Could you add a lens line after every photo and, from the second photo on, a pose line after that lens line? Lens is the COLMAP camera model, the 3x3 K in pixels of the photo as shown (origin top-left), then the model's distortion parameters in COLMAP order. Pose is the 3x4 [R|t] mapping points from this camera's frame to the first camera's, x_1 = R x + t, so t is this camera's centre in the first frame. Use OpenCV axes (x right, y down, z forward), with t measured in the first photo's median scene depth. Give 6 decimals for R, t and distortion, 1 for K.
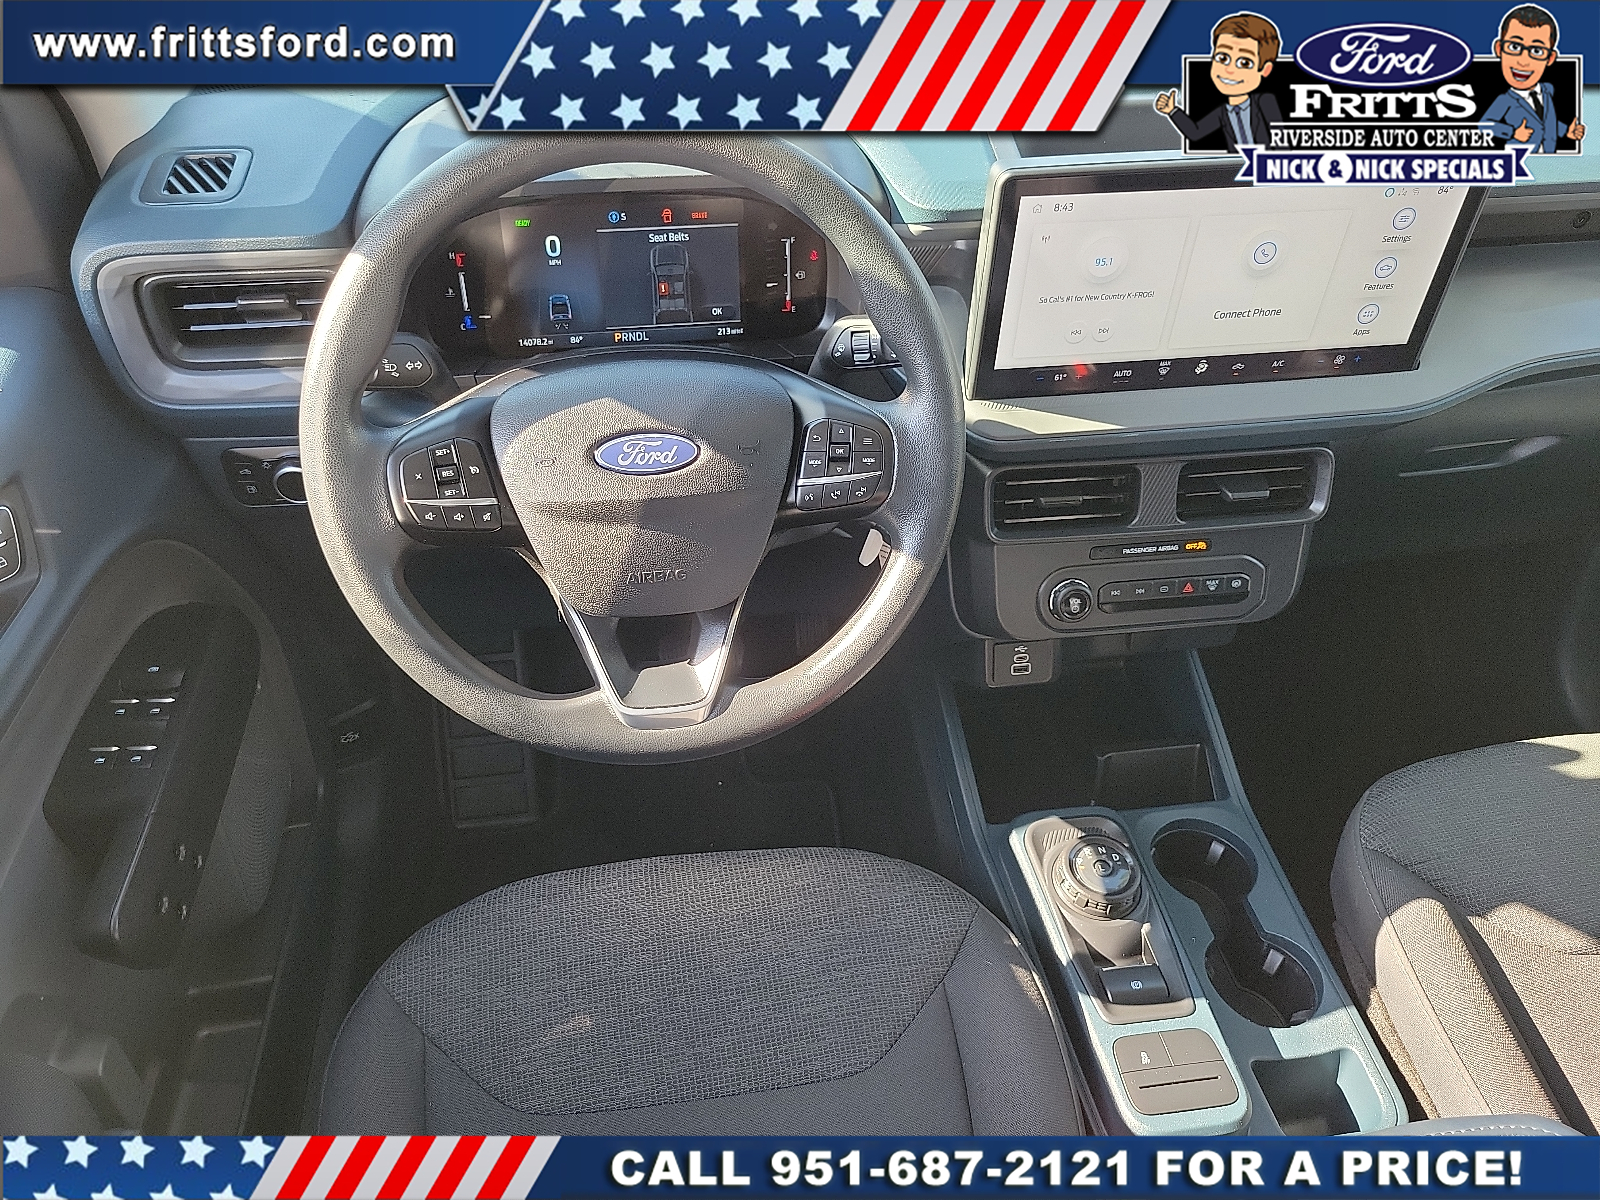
lens RADIAL K [[1195.9, 0, 798.4], [0, 1195.9, 597.4], [0, 0, 1]] dist [0.013854, 0.001069]
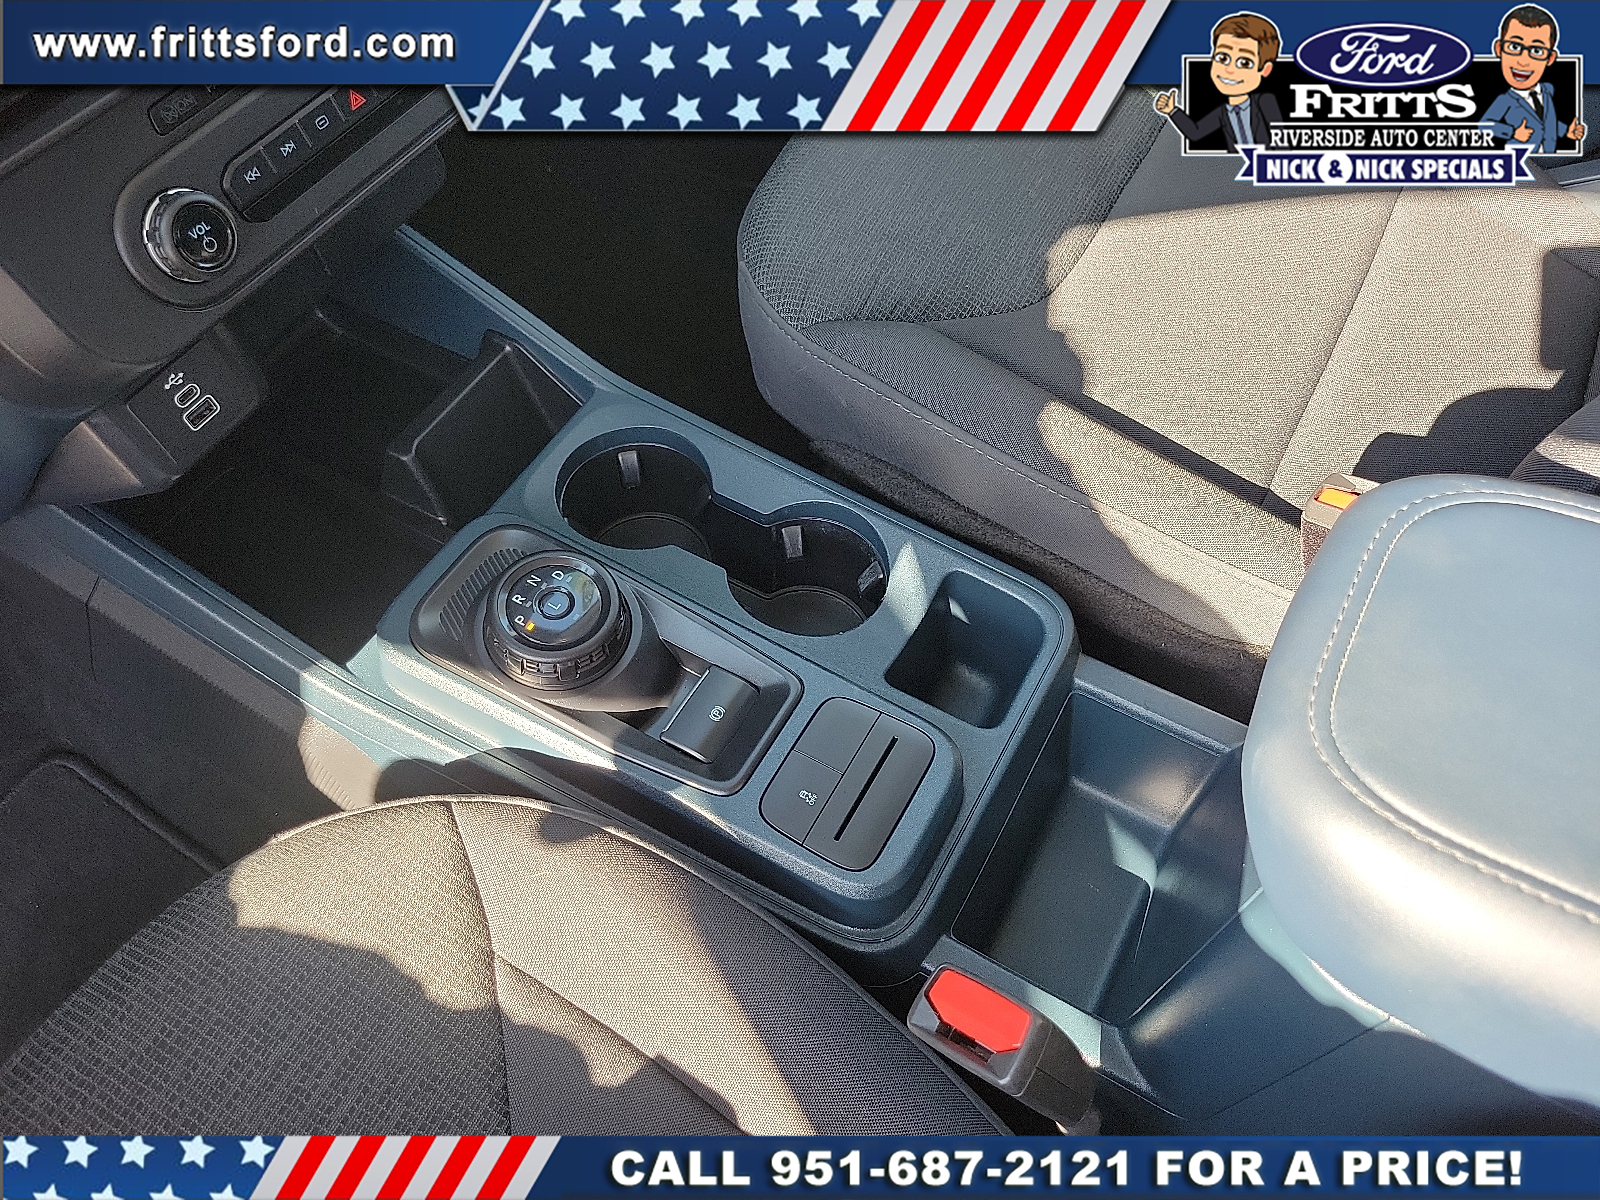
lens RADIAL K [[1195.9, 0, 796.6], [0, 1195.9, 600.6], [0, 0, 1]] dist [0.013854, 0.001069]
pose [[0.618461, -0.656972, 0.431155, 0.068126], [0.495755, 0.751904, 0.434588, 0.023408], [-0.609699, -0.055028, 0.790720, 0.437092]]
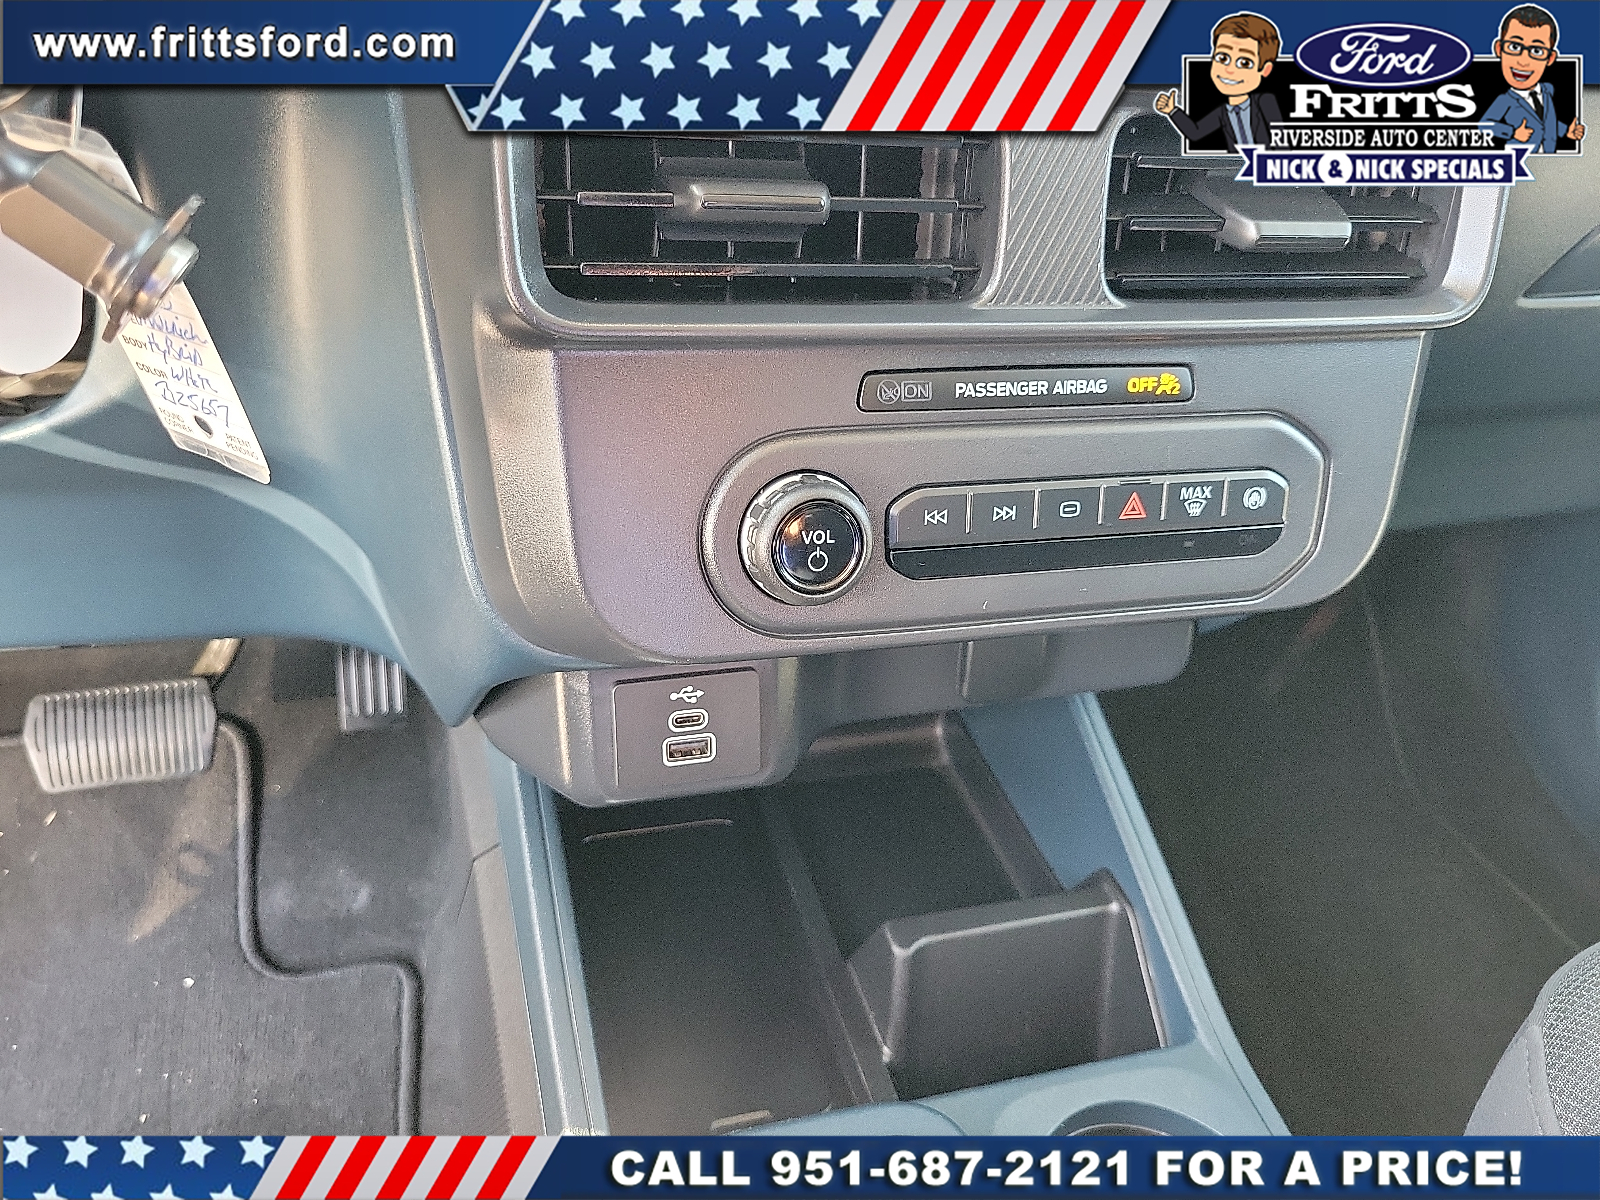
lens RADIAL K [[1195.9, 0, 796.9], [0, 1195.9, 600.8], [0, 0, 1]] dist [0.013854, 0.001069]
pose [[0.987040, -0.003487, 0.160435, 0.169821], [0.012676, 0.998334, -0.056287, 0.037306], [-0.159971, 0.057591, 0.985440, 0.662801]]
